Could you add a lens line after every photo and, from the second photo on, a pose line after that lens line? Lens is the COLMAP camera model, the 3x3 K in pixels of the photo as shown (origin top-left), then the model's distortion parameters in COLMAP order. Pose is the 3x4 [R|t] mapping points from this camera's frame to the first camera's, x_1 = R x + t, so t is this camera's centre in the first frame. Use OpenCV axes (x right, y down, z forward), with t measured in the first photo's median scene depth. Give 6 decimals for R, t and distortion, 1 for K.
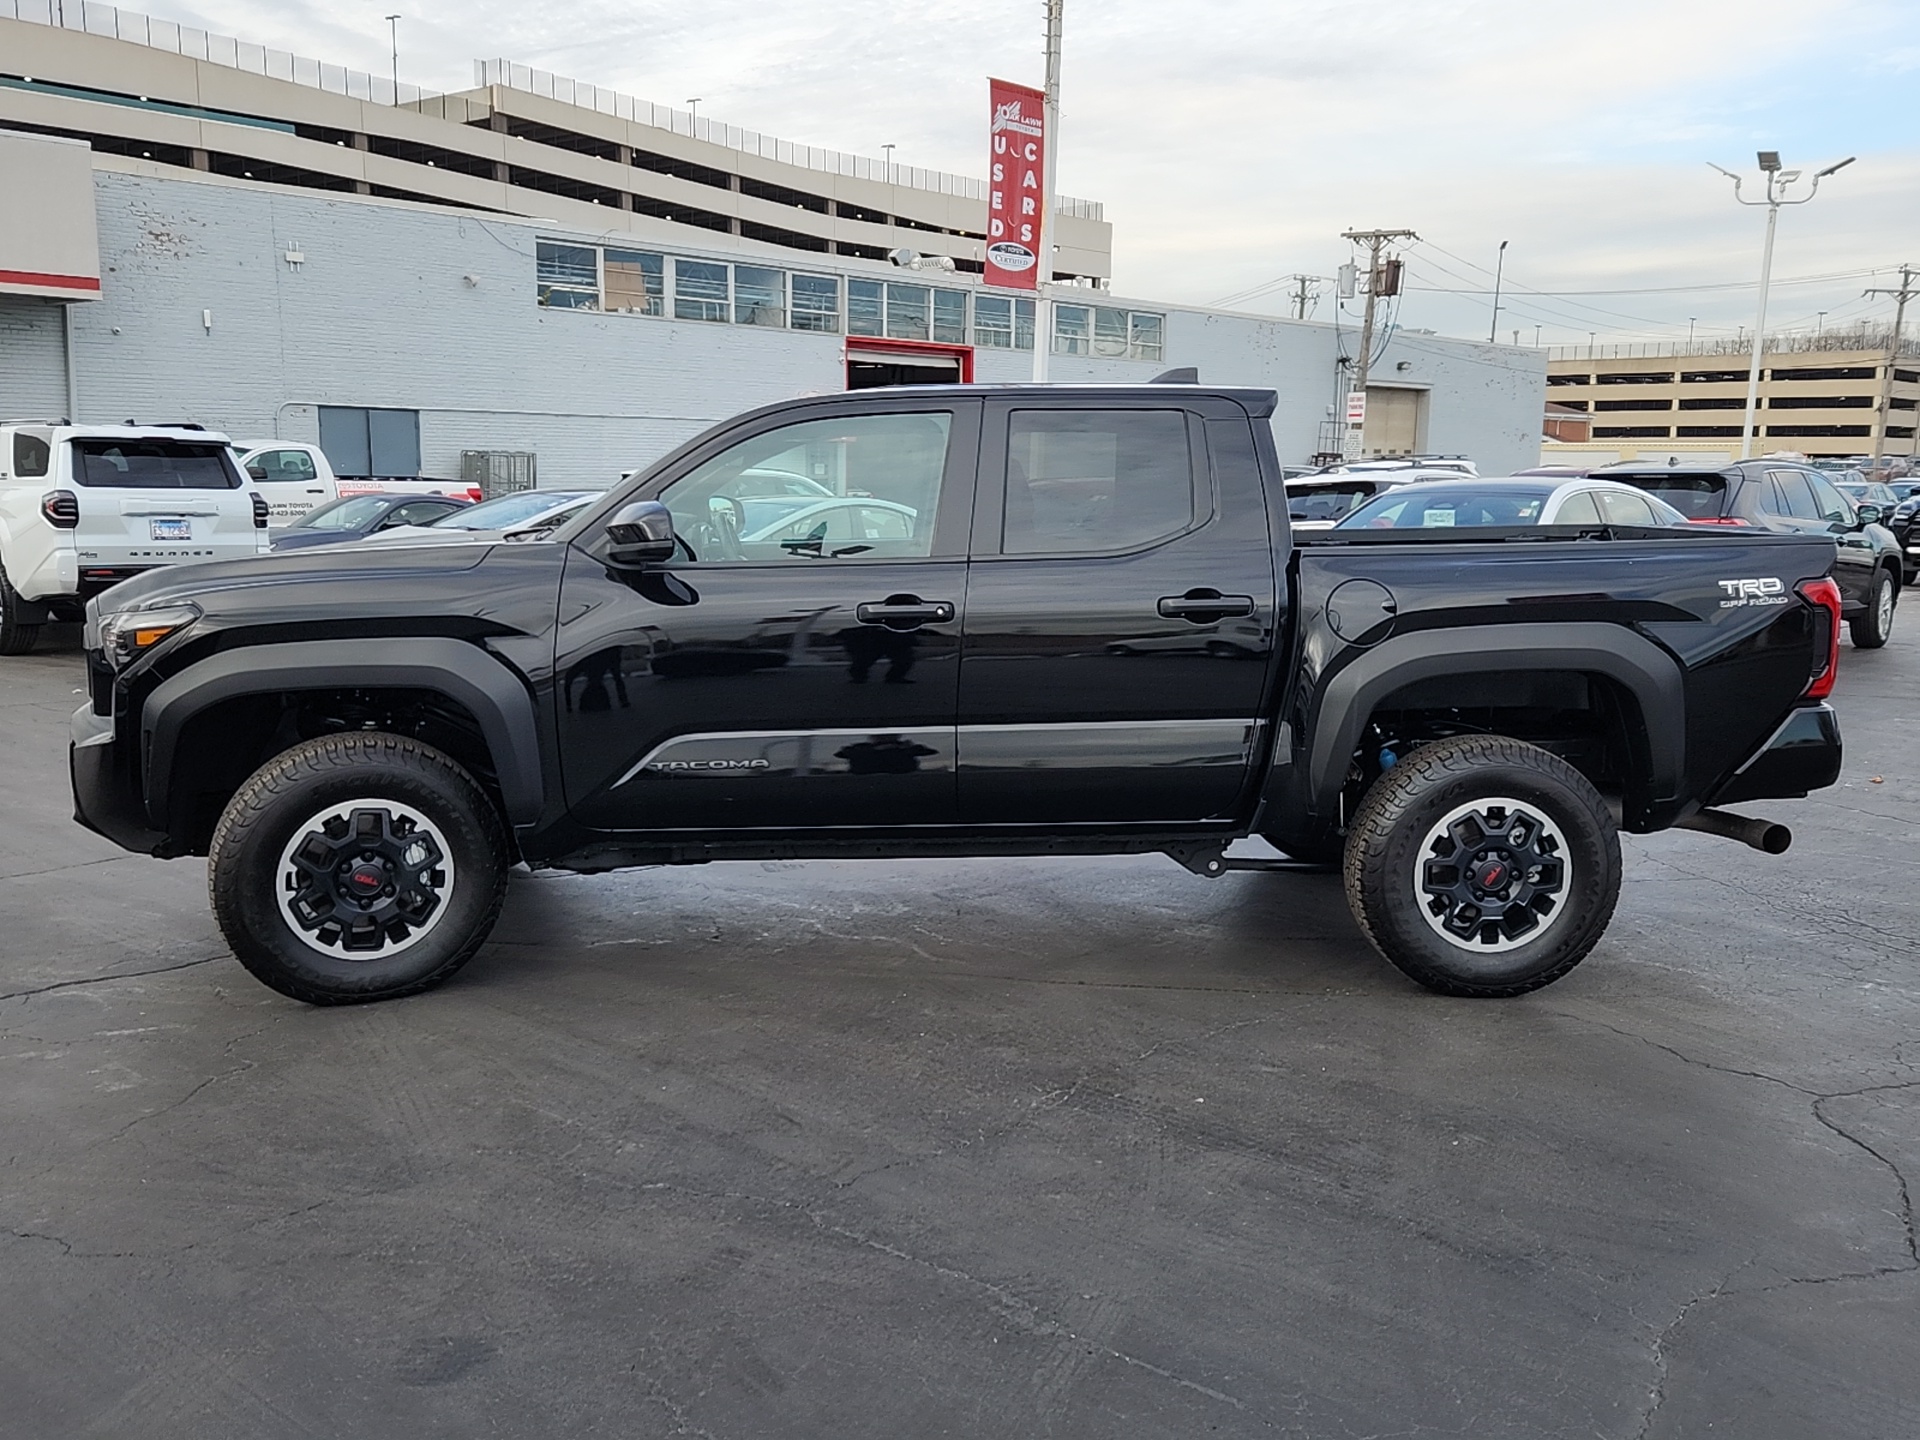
lens RADIAL K [[1704.0, 0, 977.7], [0, 1704.0, 723.0], [0, 0, 1]] dist [0.100642, -0.133002]
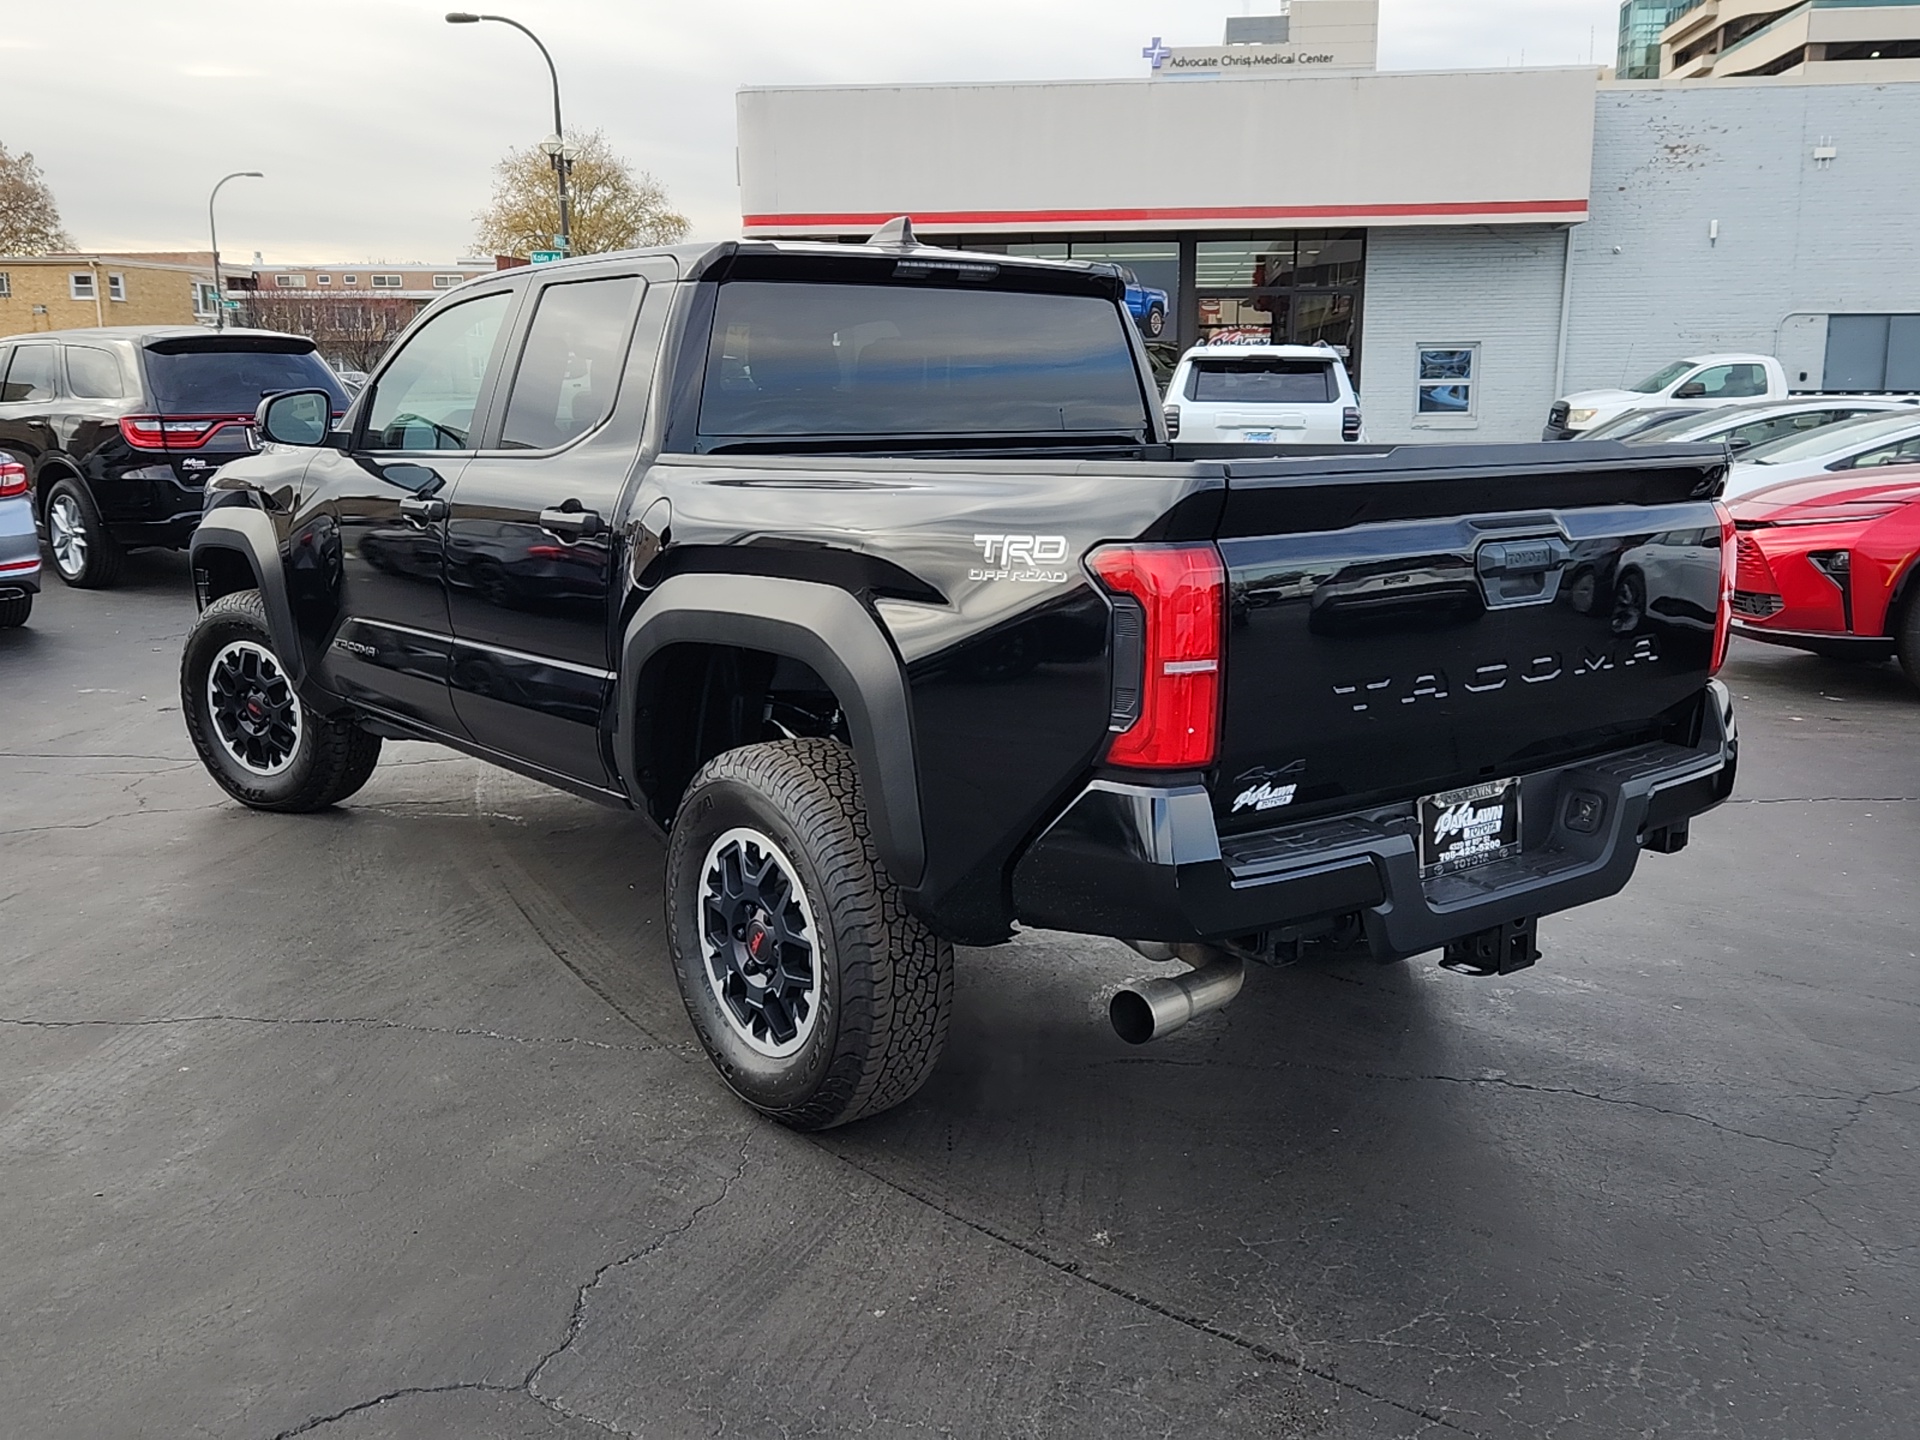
lens RADIAL K [[1704.0, 0, 977.7], [0, 1704.0, 723.0], [0, 0, 1]] dist [0.100642, -0.133002]
pose [[0.586111, 0.148768, -0.796456, 0.878184], [-0.113213, 0.988393, 0.101305, -0.076620], [0.802282, 0.030793, 0.596150, 0.657335]]
